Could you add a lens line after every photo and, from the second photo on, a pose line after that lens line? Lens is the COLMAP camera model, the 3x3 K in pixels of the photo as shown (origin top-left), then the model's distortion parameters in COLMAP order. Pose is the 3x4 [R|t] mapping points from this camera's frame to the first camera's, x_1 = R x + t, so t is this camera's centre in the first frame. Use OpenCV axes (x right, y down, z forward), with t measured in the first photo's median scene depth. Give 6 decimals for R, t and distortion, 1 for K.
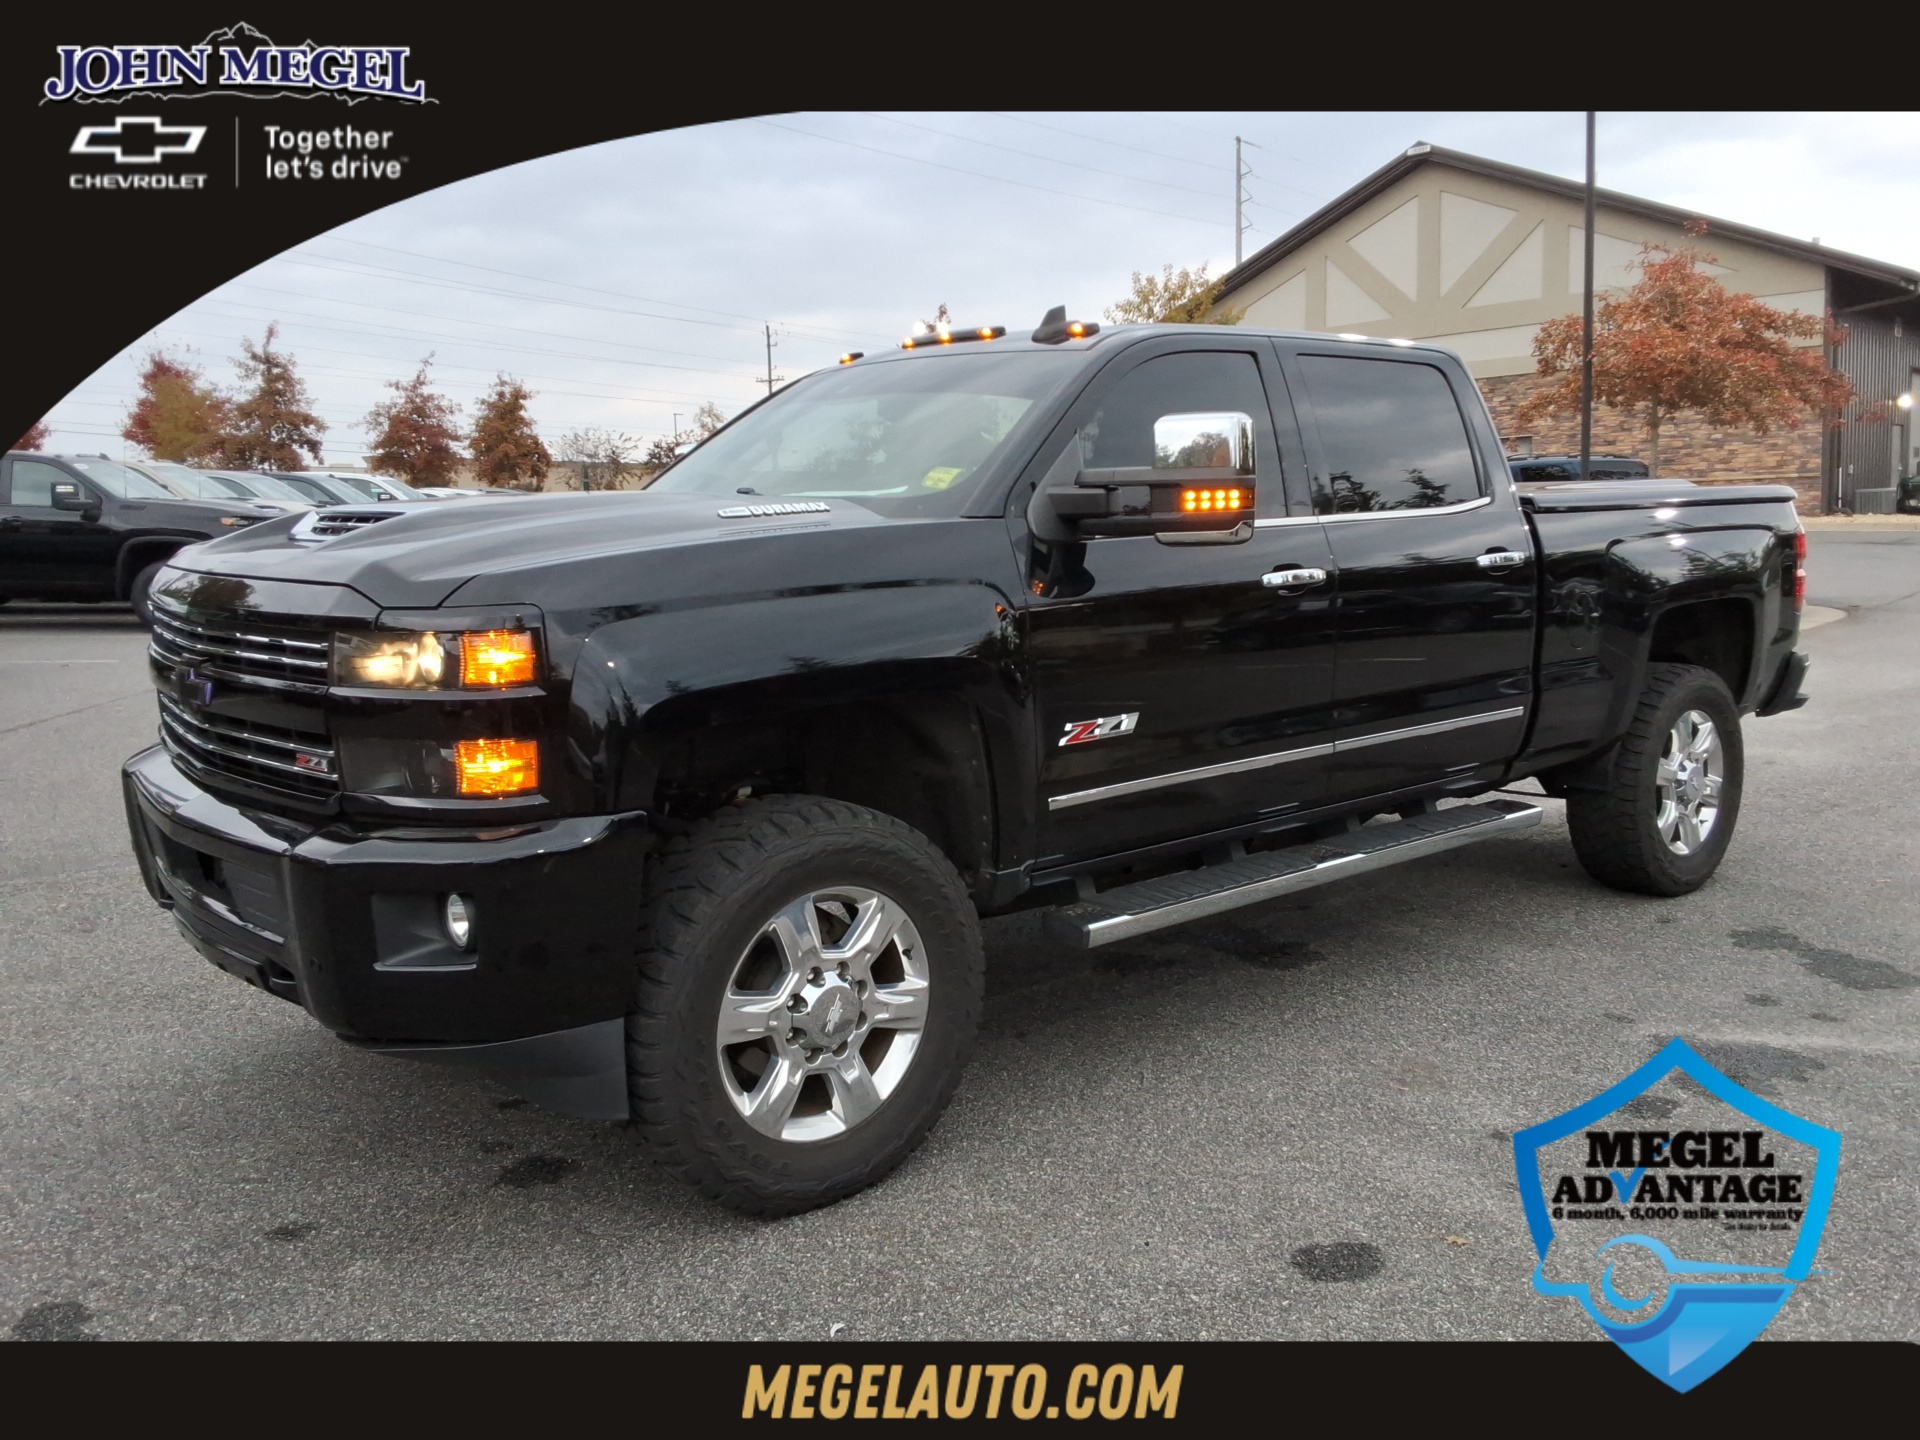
lens RADIAL K [[1546.5, 0, 989.6], [0, 1546.5, 720.3], [0, 0, 1]] dist [0.104074, -0.159394]
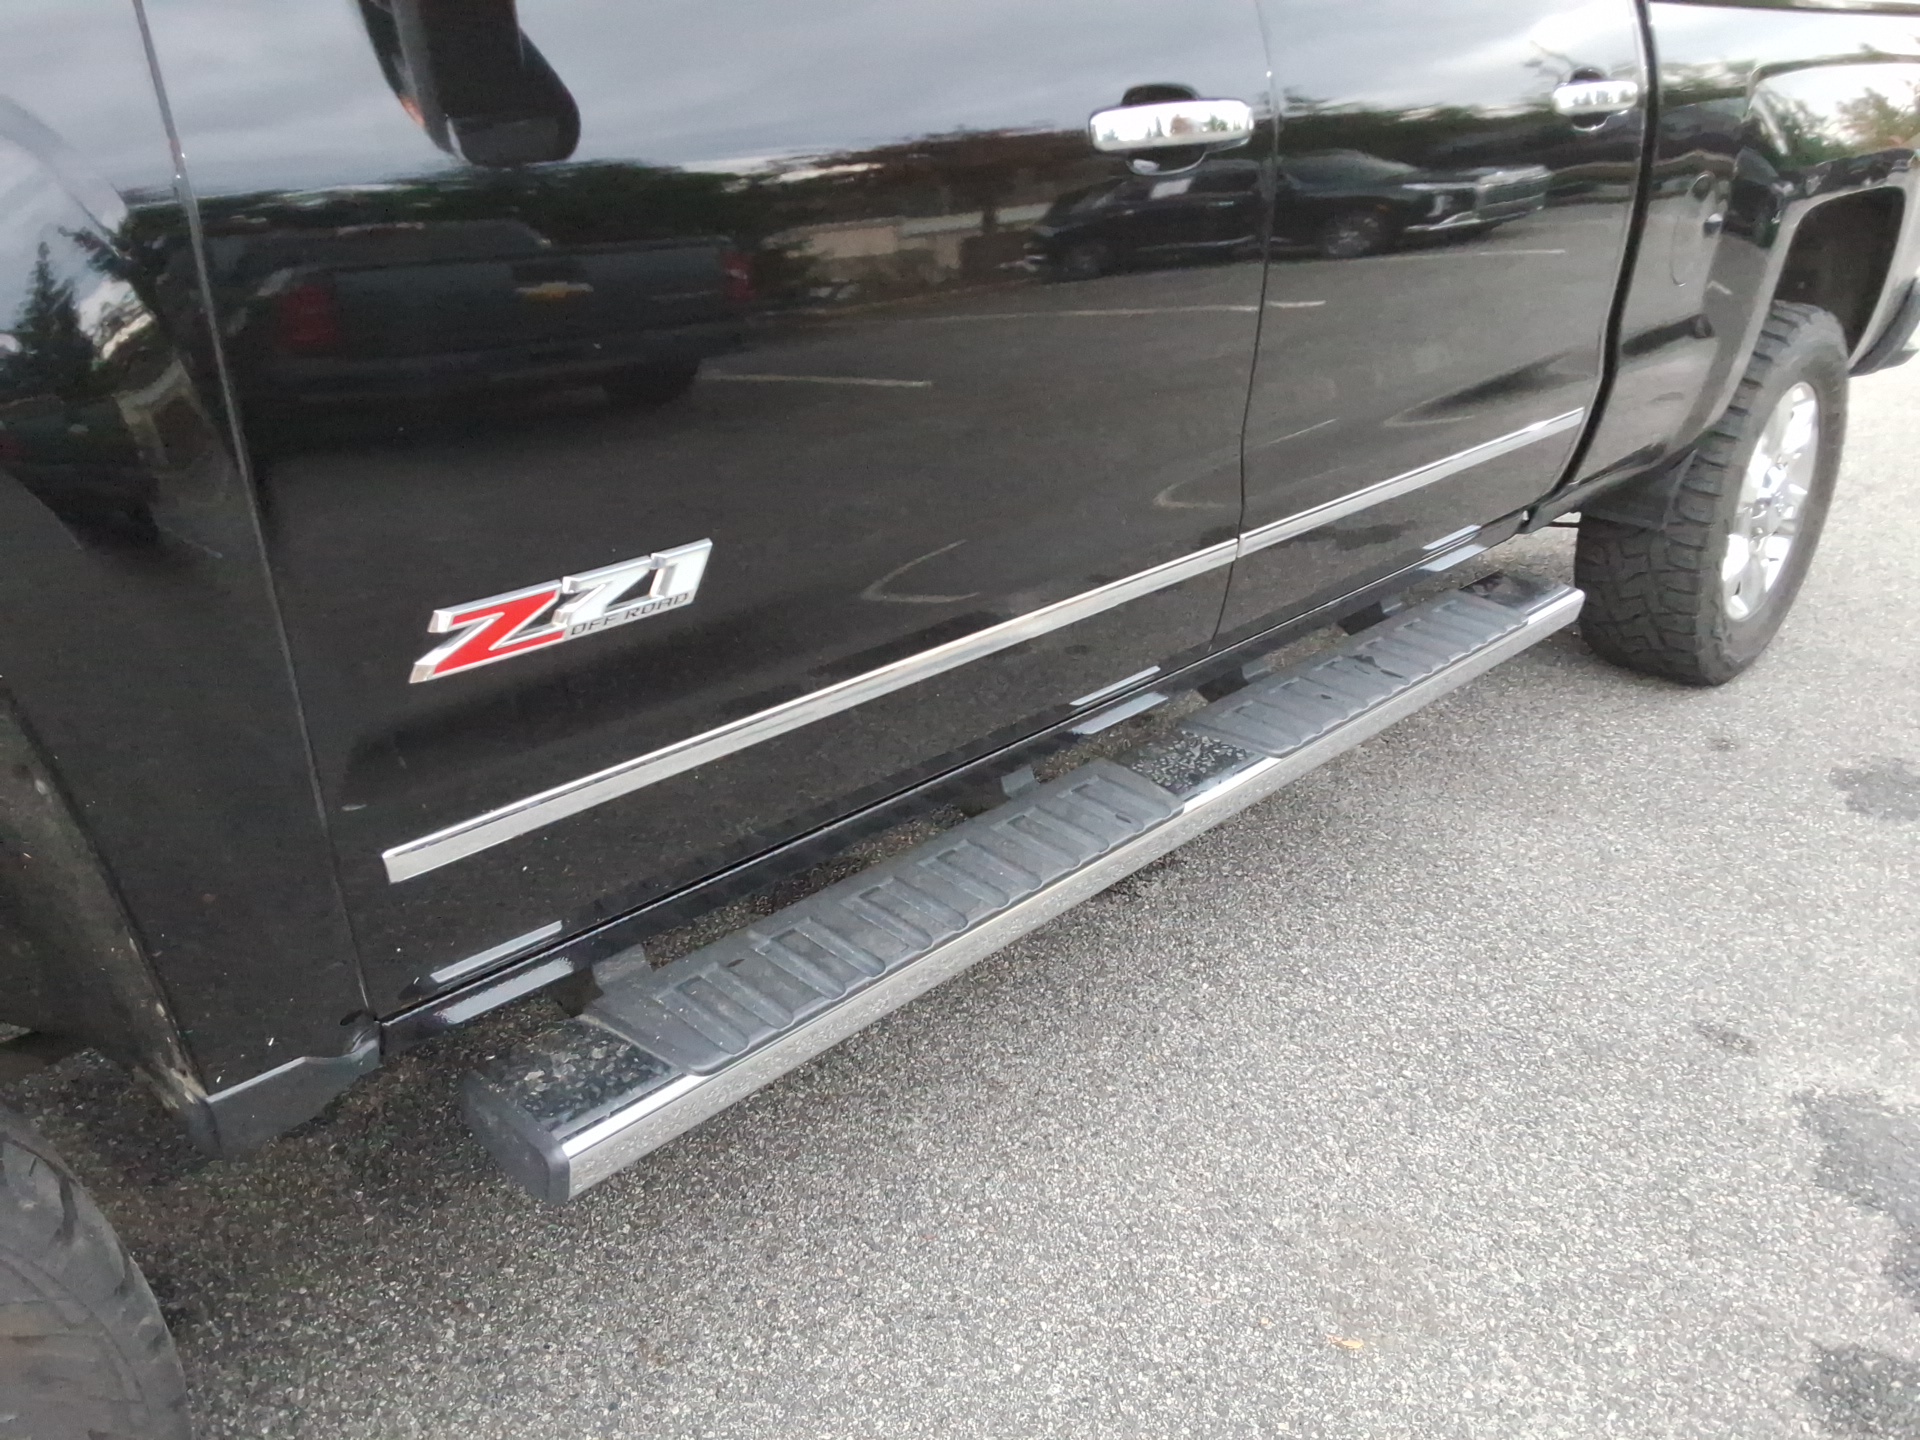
lens RADIAL K [[1546.5, 0, 960.4], [0, 1546.5, 722.2], [0, 0, 1]] dist [0.104074, -0.159394]
pose [[0.995840, -0.004027, 0.091026, 0.079723], [-0.020853, 0.962435, 0.270712, -0.039819], [-0.088697, -0.271484, 0.958347, 0.441378]]
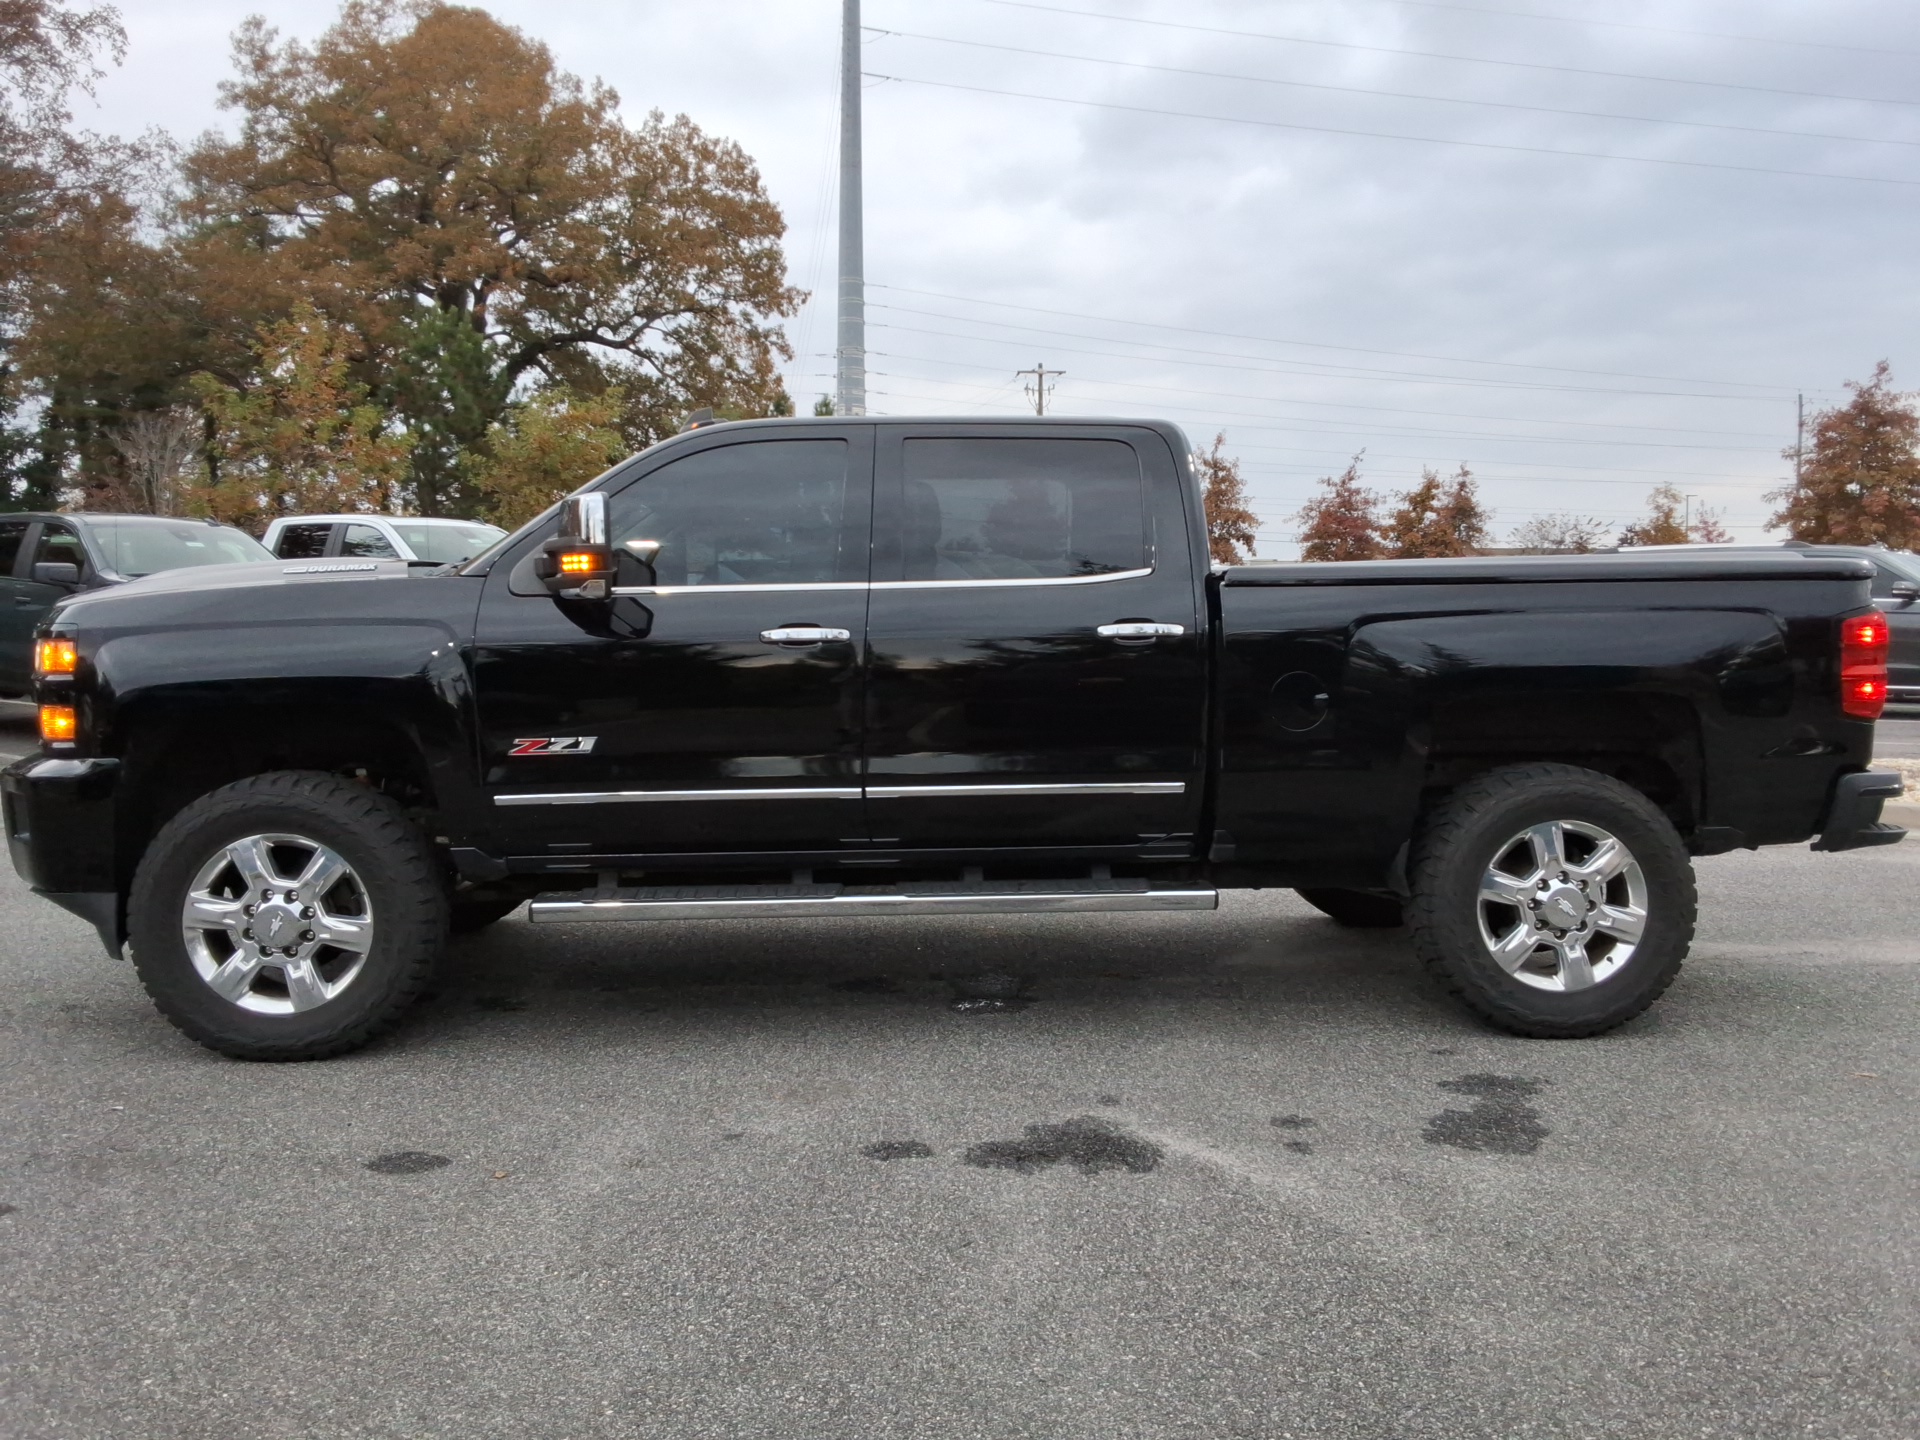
lens RADIAL K [[1546.5, 0, 975.7], [0, 1546.5, 736.9], [0, 0, 1]] dist [0.104074, -0.159394]
pose [[0.793630, 0.064173, -0.605006, 0.715718], [-0.091949, 0.995651, -0.015009, -0.009296], [0.601412, 0.067541, 0.796079, 0.138889]]
